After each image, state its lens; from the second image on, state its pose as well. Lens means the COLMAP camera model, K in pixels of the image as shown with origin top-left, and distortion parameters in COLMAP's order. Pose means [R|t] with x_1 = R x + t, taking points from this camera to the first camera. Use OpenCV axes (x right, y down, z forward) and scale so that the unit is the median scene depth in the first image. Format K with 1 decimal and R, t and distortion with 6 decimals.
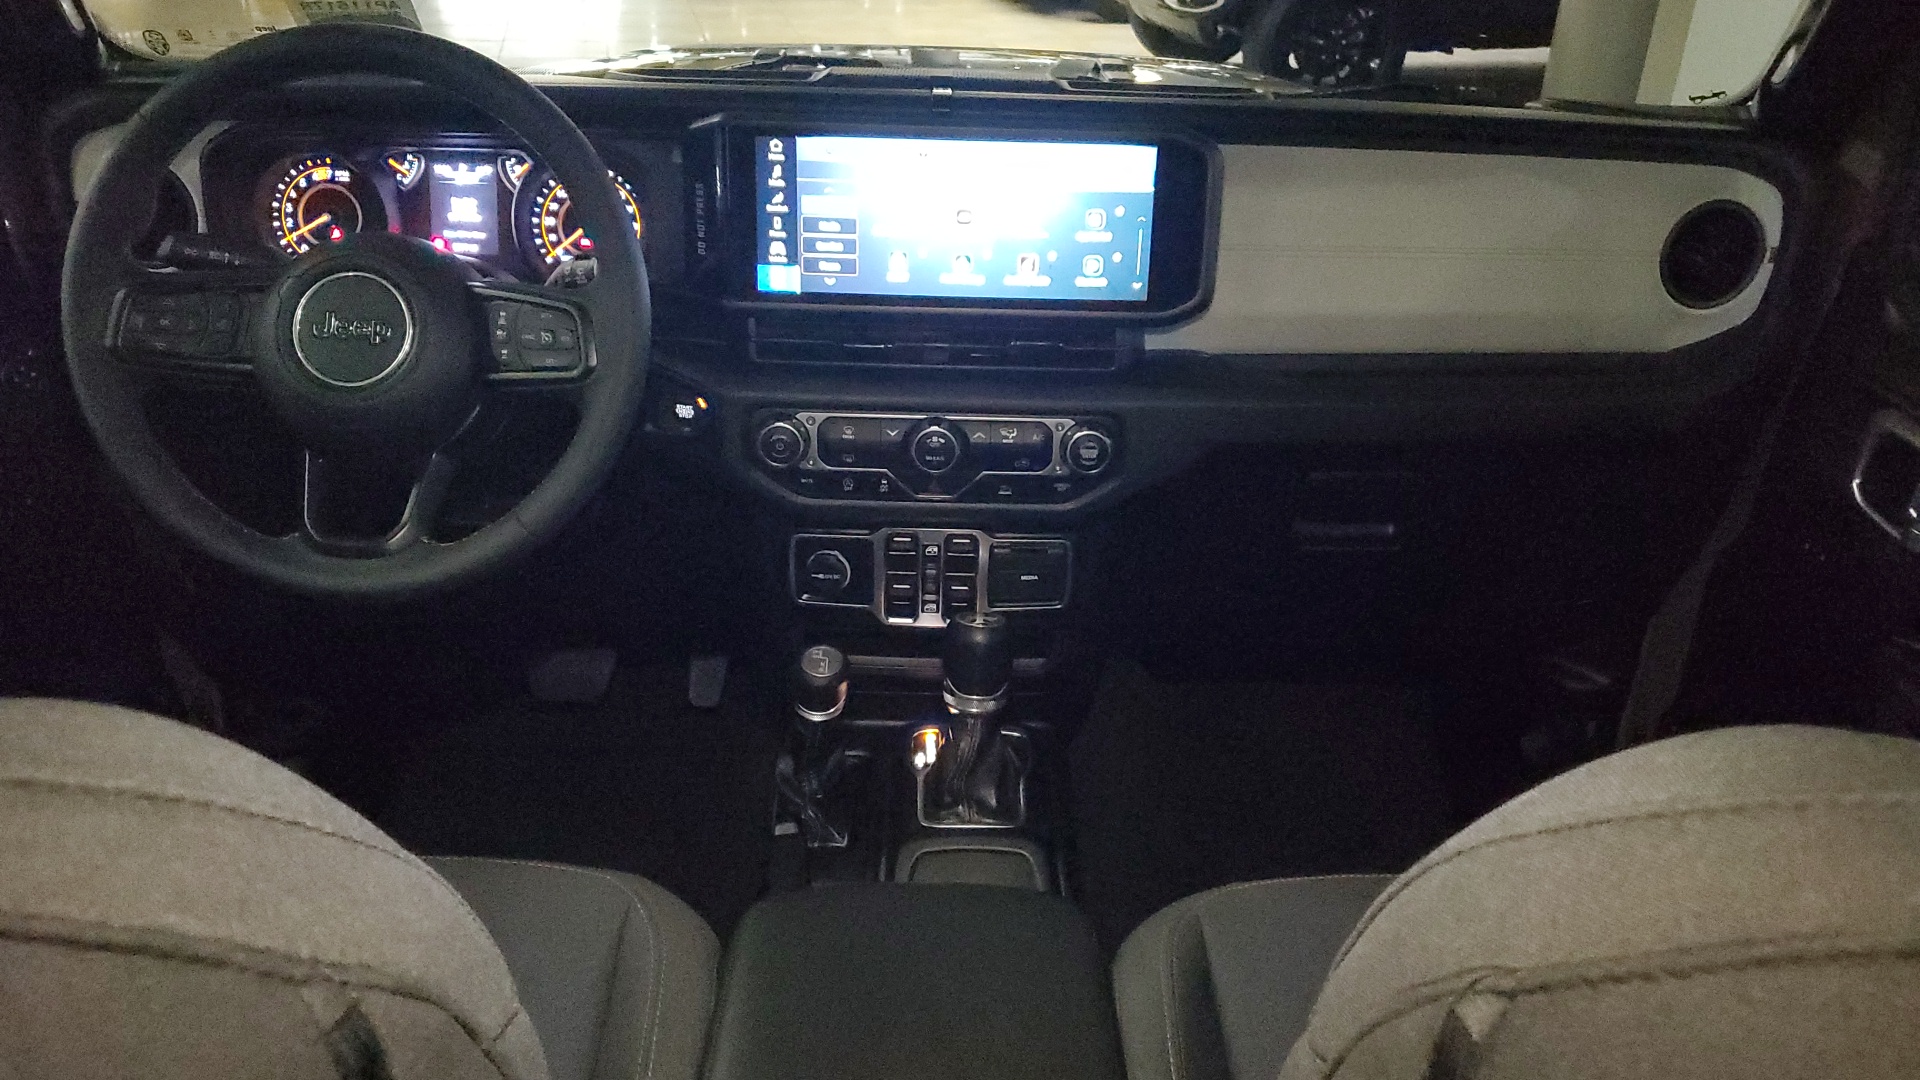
lens RADIAL K [[1517.3, 0, 961.3], [0, 1517.3, 559.6], [0, 0, 1]] dist [0.064823, -0.098607]
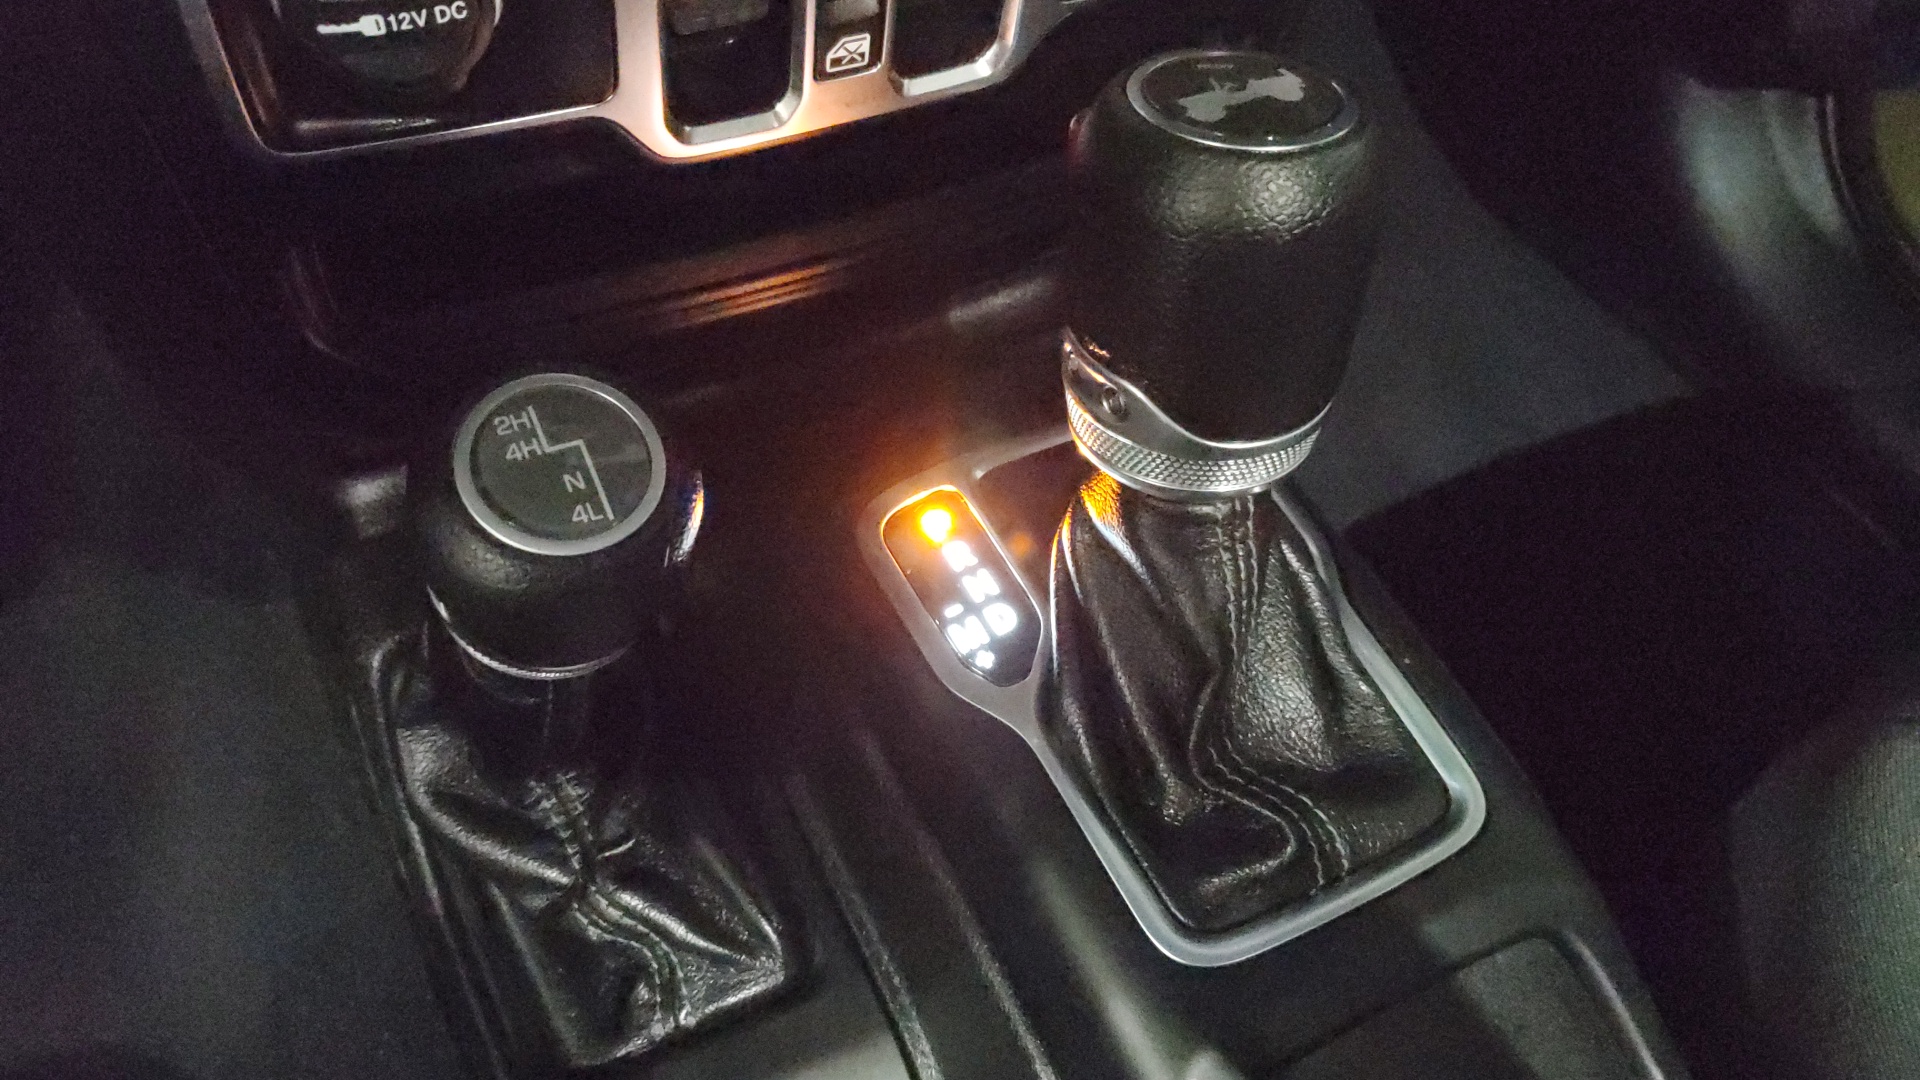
lens RADIAL K [[1517.3, 0, 959.5], [0, 1517.3, 545.5], [0, 0, 1]] dist [0.064823, -0.098607]
pose [[0.892610, -0.322918, 0.314596, -0.115507], [0.140939, 0.862718, 0.485648, -0.017736], [-0.428232, -0.389156, 0.815583, 0.816457]]
